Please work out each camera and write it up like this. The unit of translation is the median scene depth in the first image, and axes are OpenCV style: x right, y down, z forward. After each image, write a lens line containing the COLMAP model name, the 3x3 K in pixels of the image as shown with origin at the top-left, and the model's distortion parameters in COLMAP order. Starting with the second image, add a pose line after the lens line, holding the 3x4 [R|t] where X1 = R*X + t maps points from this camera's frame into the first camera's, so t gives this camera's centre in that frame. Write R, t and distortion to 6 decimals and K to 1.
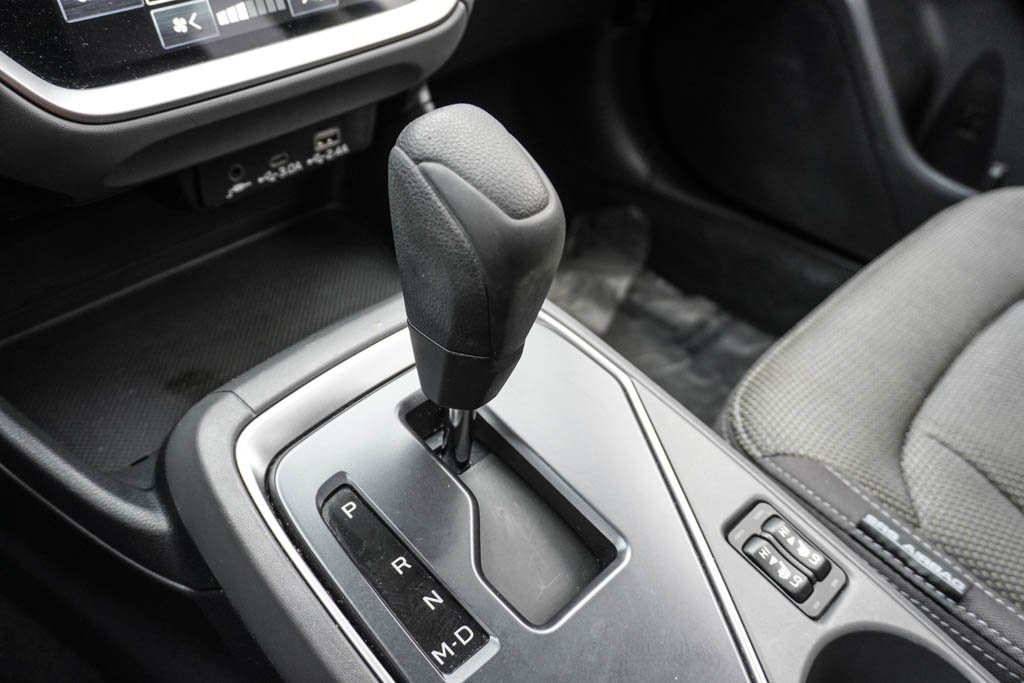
lens RADIAL K [[950.8, 0, 514.3], [0, 950.8, 361.7], [0, 0, 1]] dist [-0.017146, 0.000000]
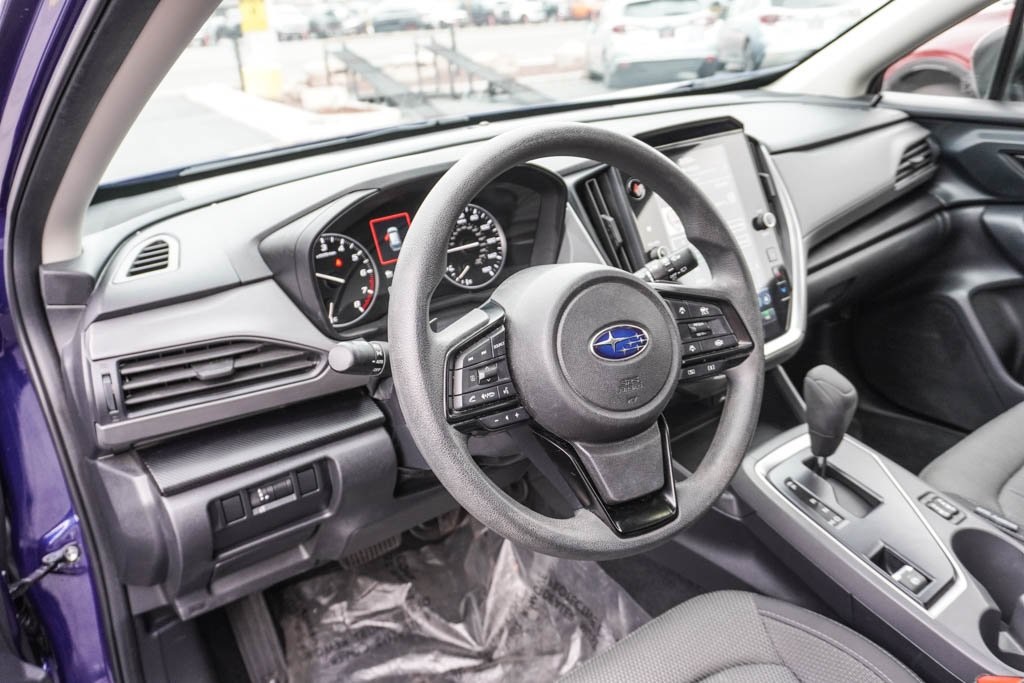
lens RADIAL K [[849.5, 0, 510.2], [0, 849.5, 342.1], [0, 0, 1]] dist [-0.024916, 0.013443]
pose [[0.974641, -0.061355, -0.215199, -0.421777], [-0.004431, 0.956197, -0.292690, 0.485304], [0.223731, 0.286221, 0.931677, -1.877399]]
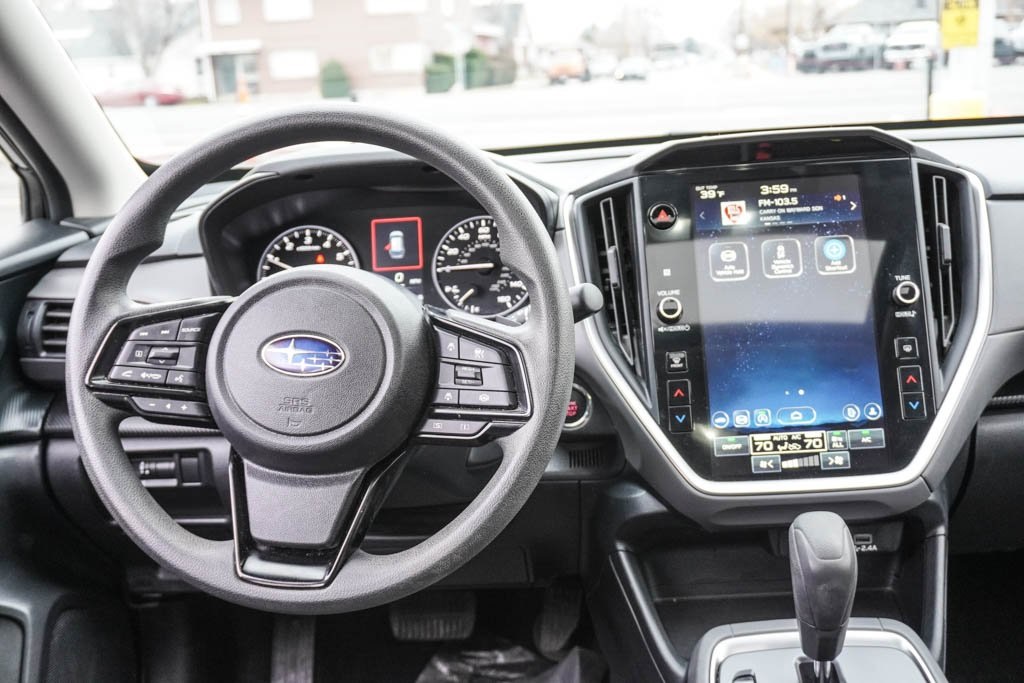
lens RADIAL K [[1172.0, 0, 514.9], [0, 1172.0, 335.0], [0, 0, 1]] dist [-0.052548, 0.000000]
pose [[0.624211, 0.057102, -0.779166, 1.341476], [-0.397541, 0.881769, -0.253860, 0.300338], [0.672548, 0.468213, 0.573111, -1.080689]]
